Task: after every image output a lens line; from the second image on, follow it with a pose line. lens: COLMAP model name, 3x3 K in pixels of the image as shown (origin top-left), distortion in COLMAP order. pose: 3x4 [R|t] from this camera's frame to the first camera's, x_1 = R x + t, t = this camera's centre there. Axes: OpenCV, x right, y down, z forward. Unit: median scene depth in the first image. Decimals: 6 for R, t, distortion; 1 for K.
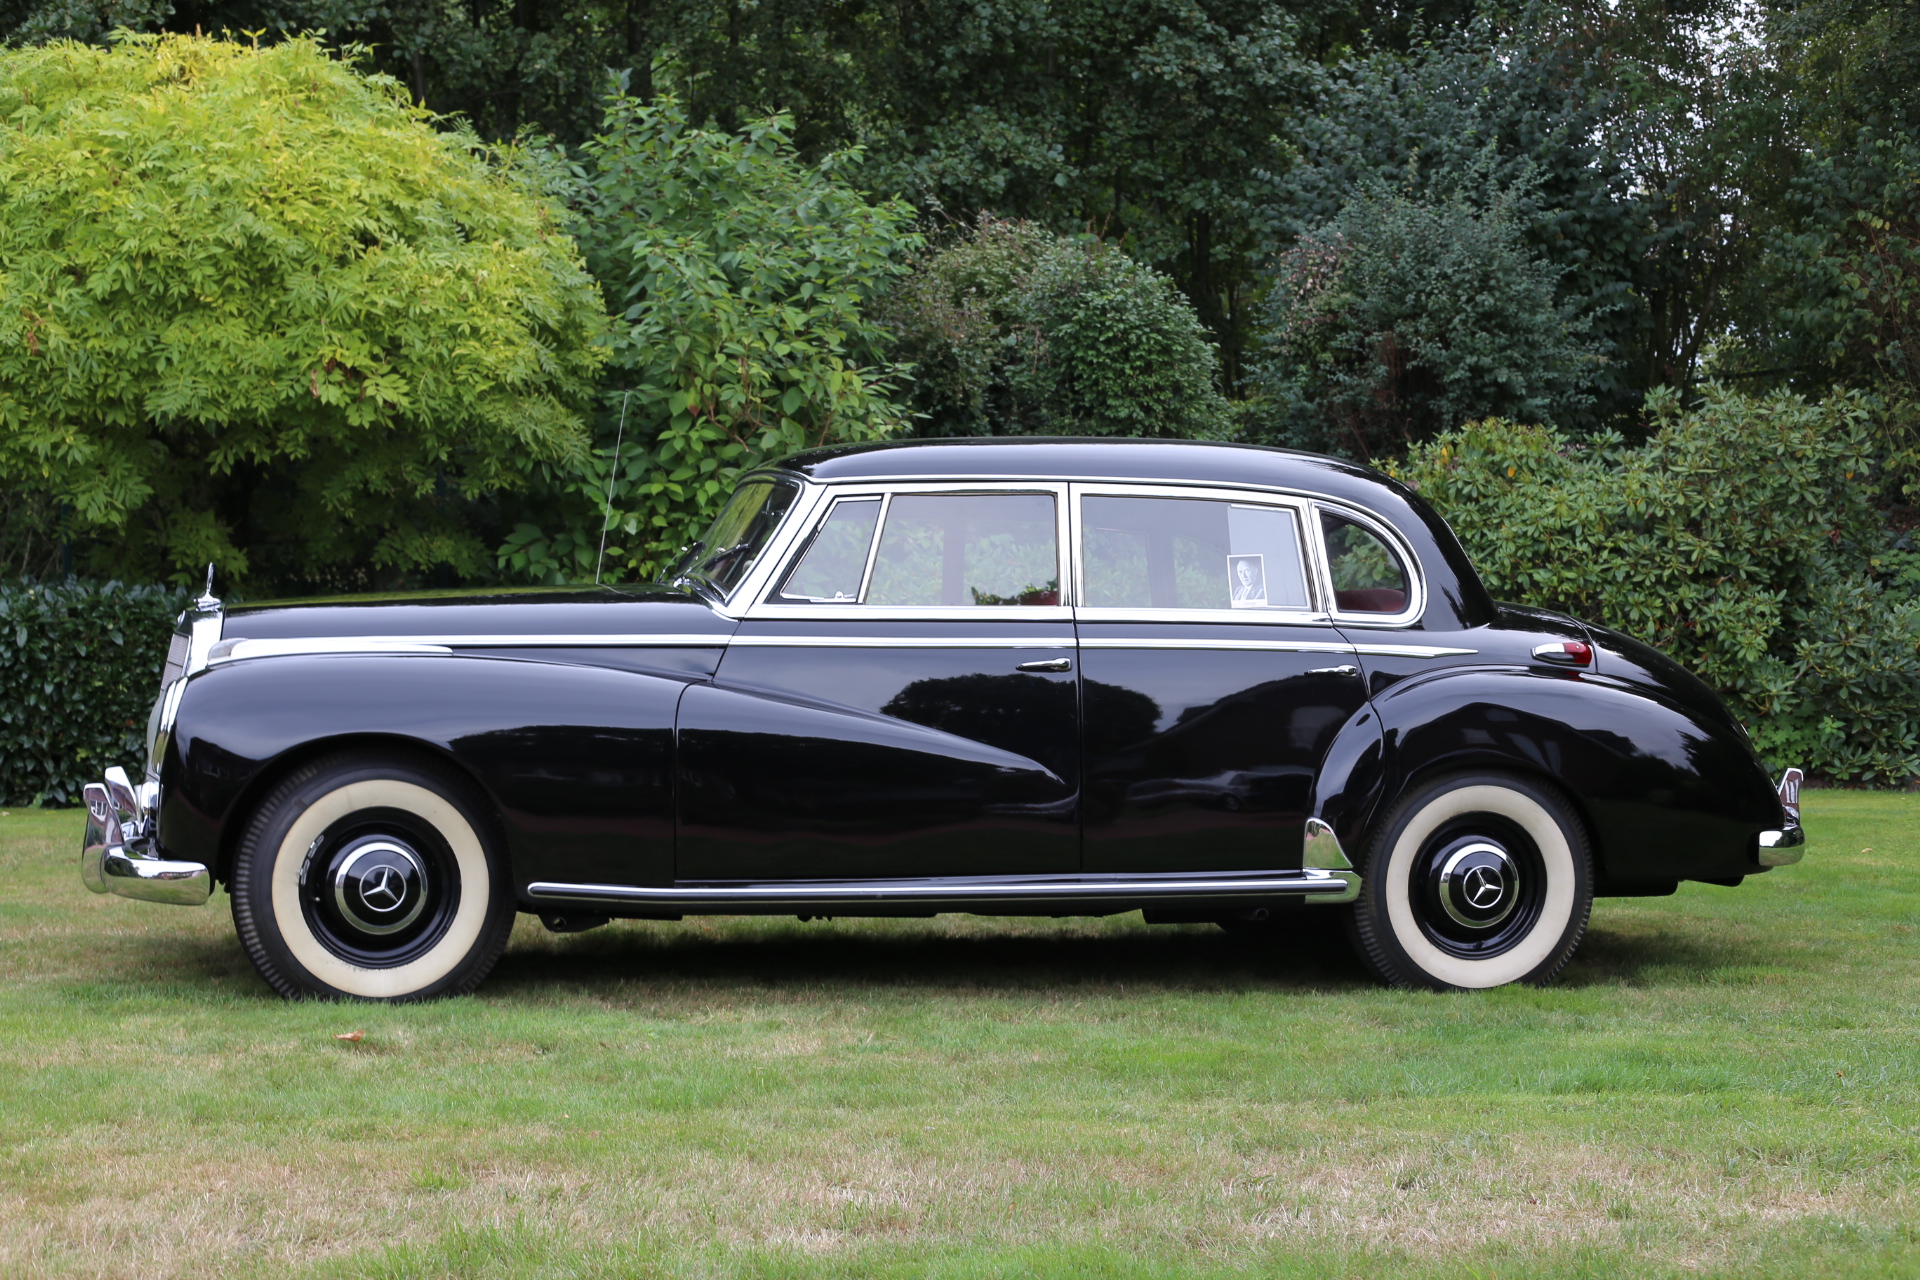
lens RADIAL K [[2844.8, 0, 960.0], [0, 2844.8, 640.0], [0, 0, 1]] dist [-0.165609, 0.150371]
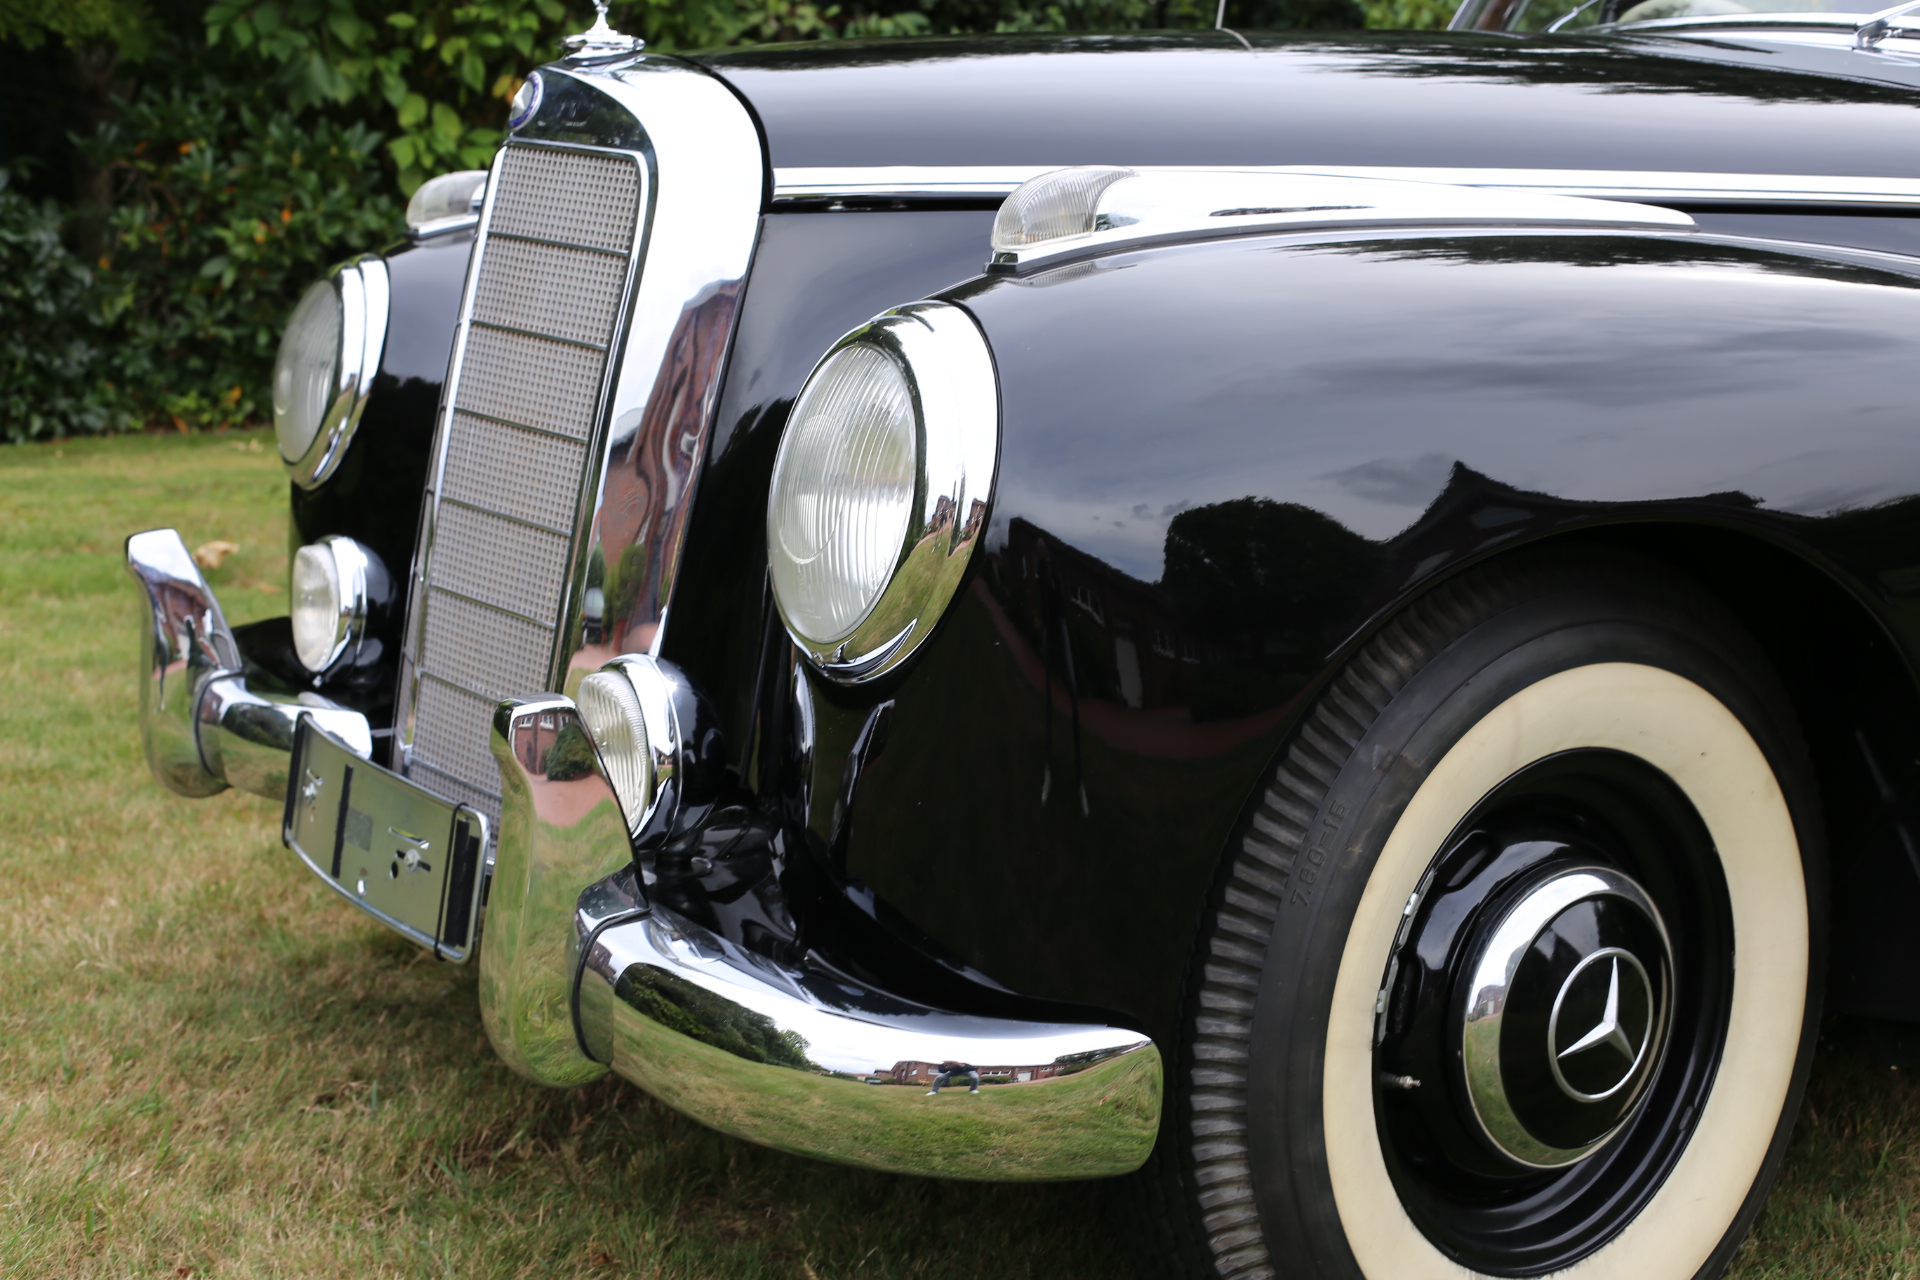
lens RADIAL K [[2844.8, 0, 960.0], [0, 2844.8, 640.0], [0, 0, 1]] dist [-0.165609, 0.150371]
pose [[0.959607, -0.028441, 0.279903, -0.166532], [-0.018158, 0.986542, 0.162494, -0.000073], [-0.280758, -0.161013, 0.946176, 0.349926]]
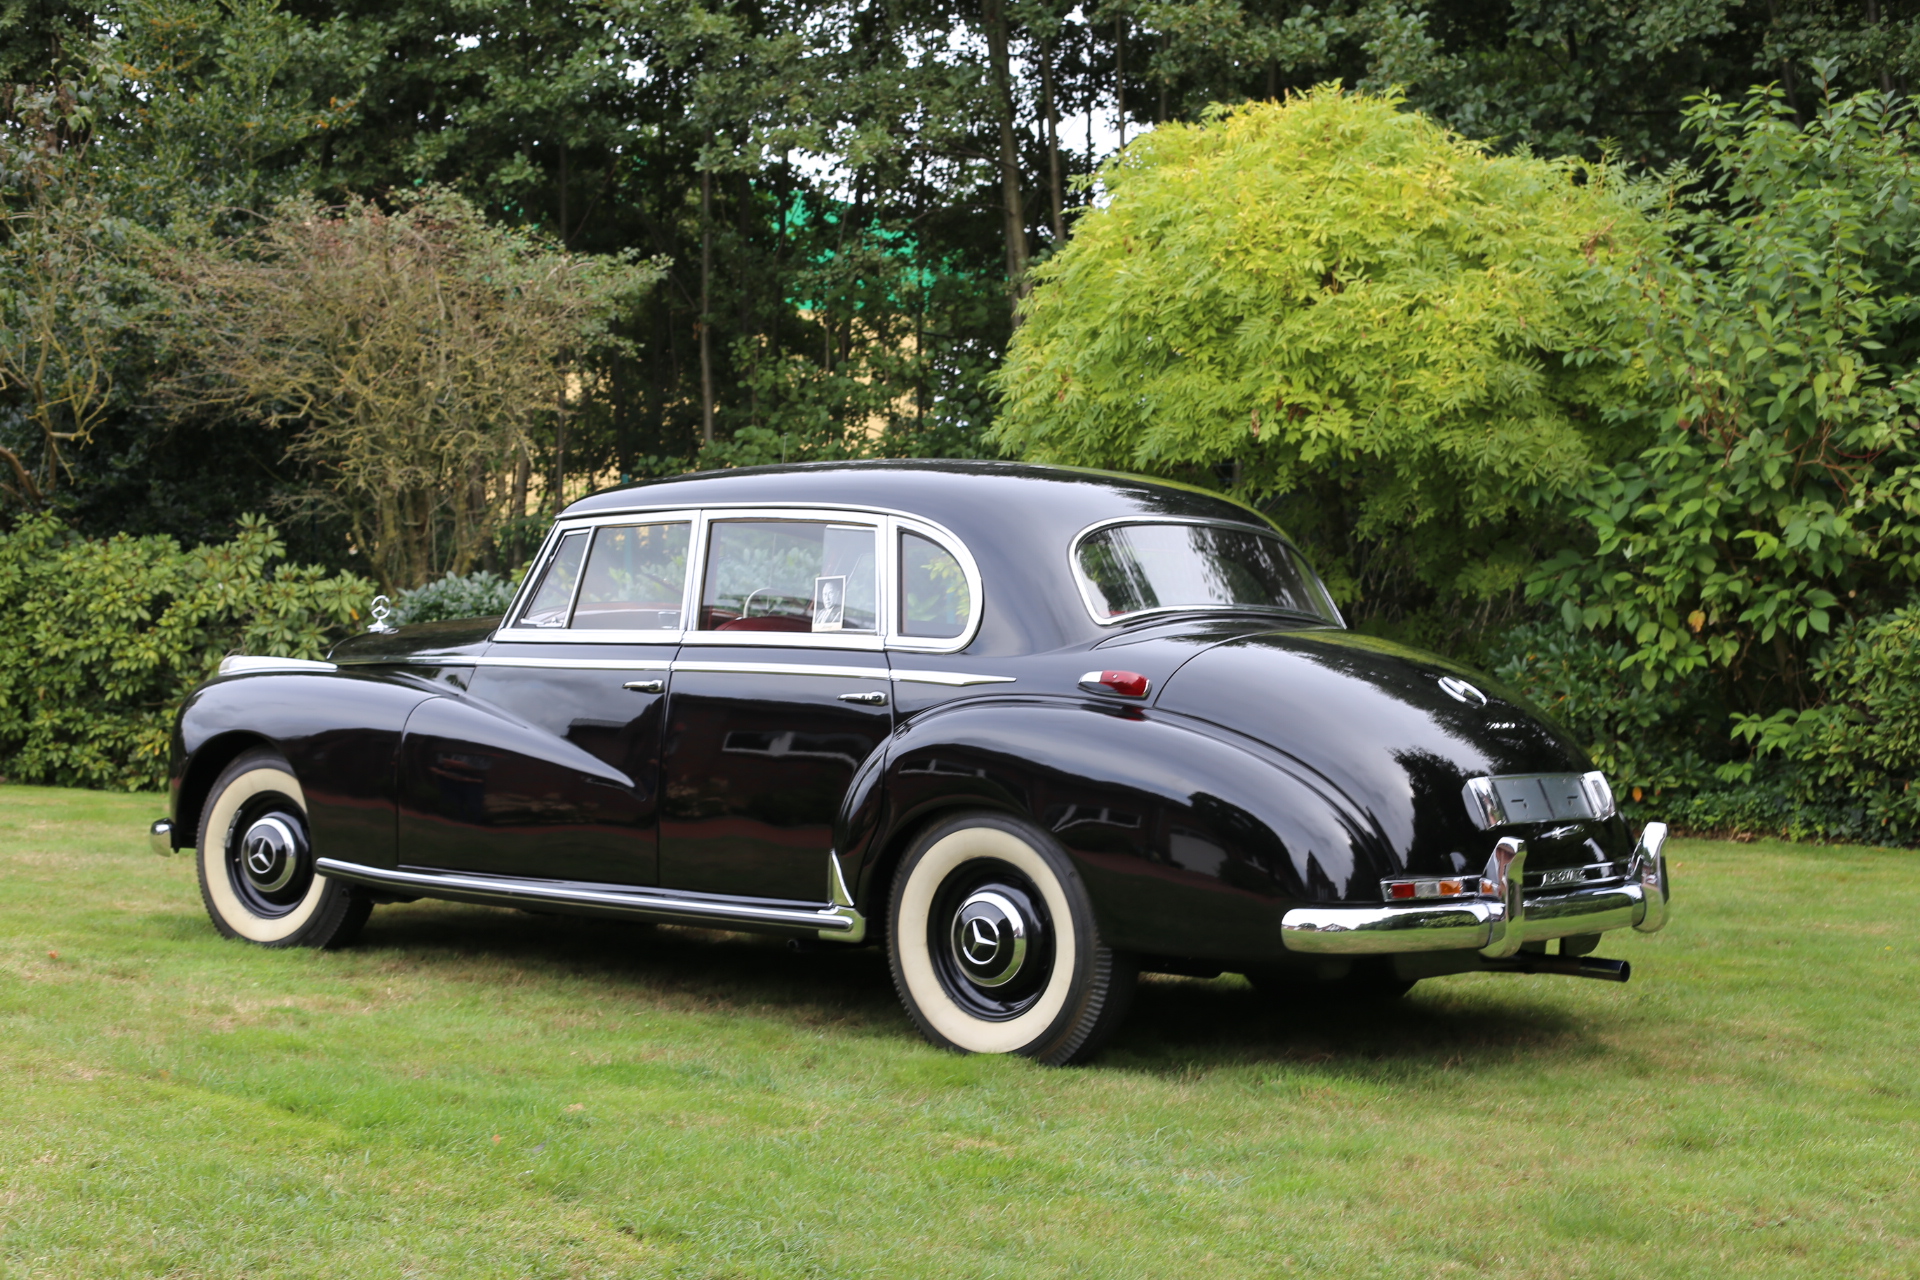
lens RADIAL K [[2844.8, 0, 960.0], [0, 2844.8, 640.0], [0, 0, 1]] dist [-0.165609, 0.150371]
pose [[0.604569, -0.000726, -0.796553, 0.466892], [-0.008955, 0.999930, -0.007709, -0.000633], [0.796503, 0.011794, 0.604520, 0.231405]]
